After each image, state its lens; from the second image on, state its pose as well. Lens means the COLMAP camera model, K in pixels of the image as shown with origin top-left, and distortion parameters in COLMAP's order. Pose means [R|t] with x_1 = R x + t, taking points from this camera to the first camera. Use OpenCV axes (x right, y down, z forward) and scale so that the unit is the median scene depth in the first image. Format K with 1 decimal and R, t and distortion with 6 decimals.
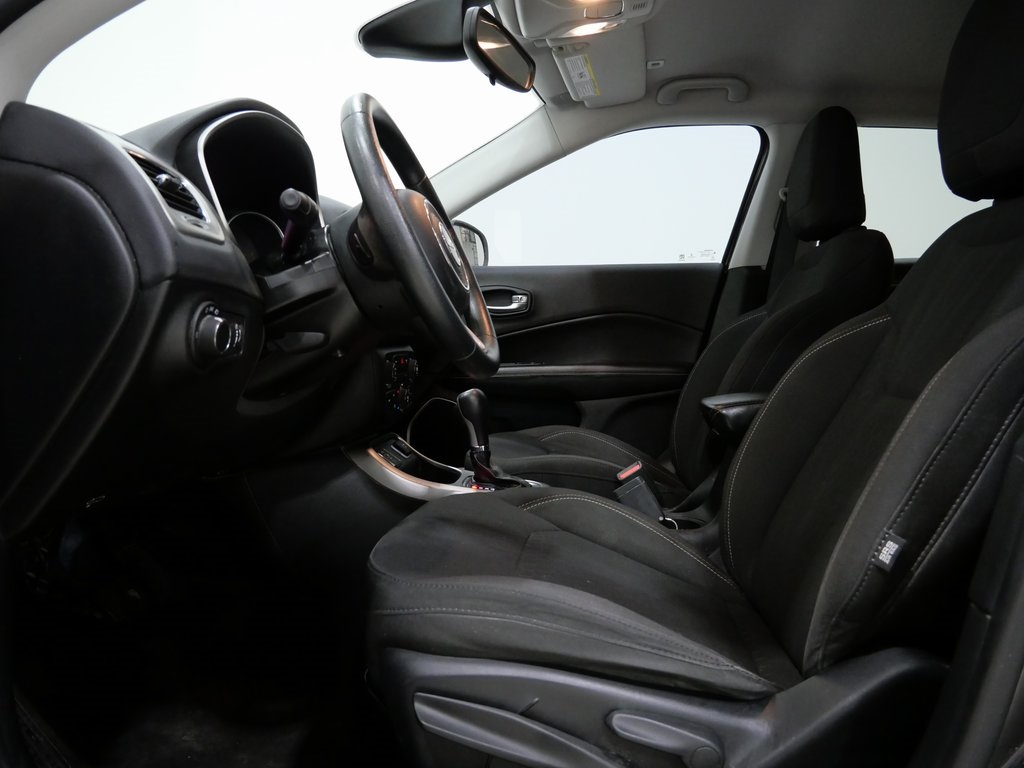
lens RADIAL K [[732.0, 0, 512.0], [0, 732.0, 384.0], [0, 0, 1]] dist [-0.030193, -0.000248]
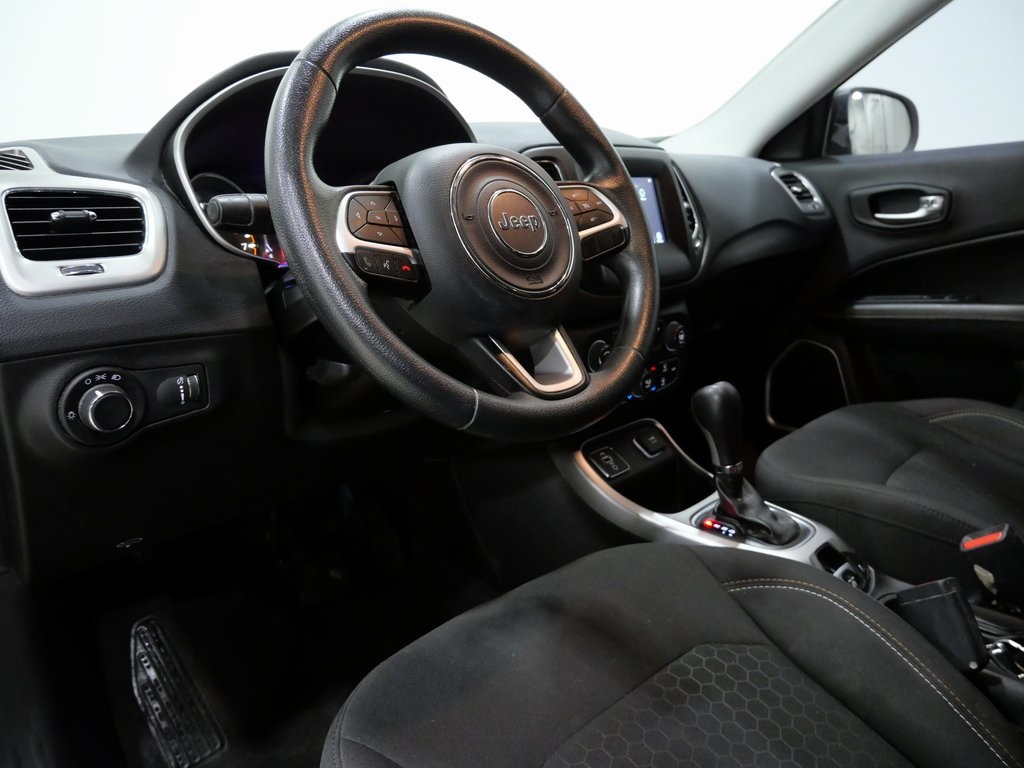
lens RADIAL K [[732.0, 0, 512.0], [0, 732.0, 384.0], [0, 0, 1]] dist [-0.030193, -0.000248]
pose [[0.767447, 0.094633, -0.634090, 0.162463], [0.022309, 0.984505, 0.173931, -0.081025], [0.640724, -0.147628, 0.753444, 0.244985]]
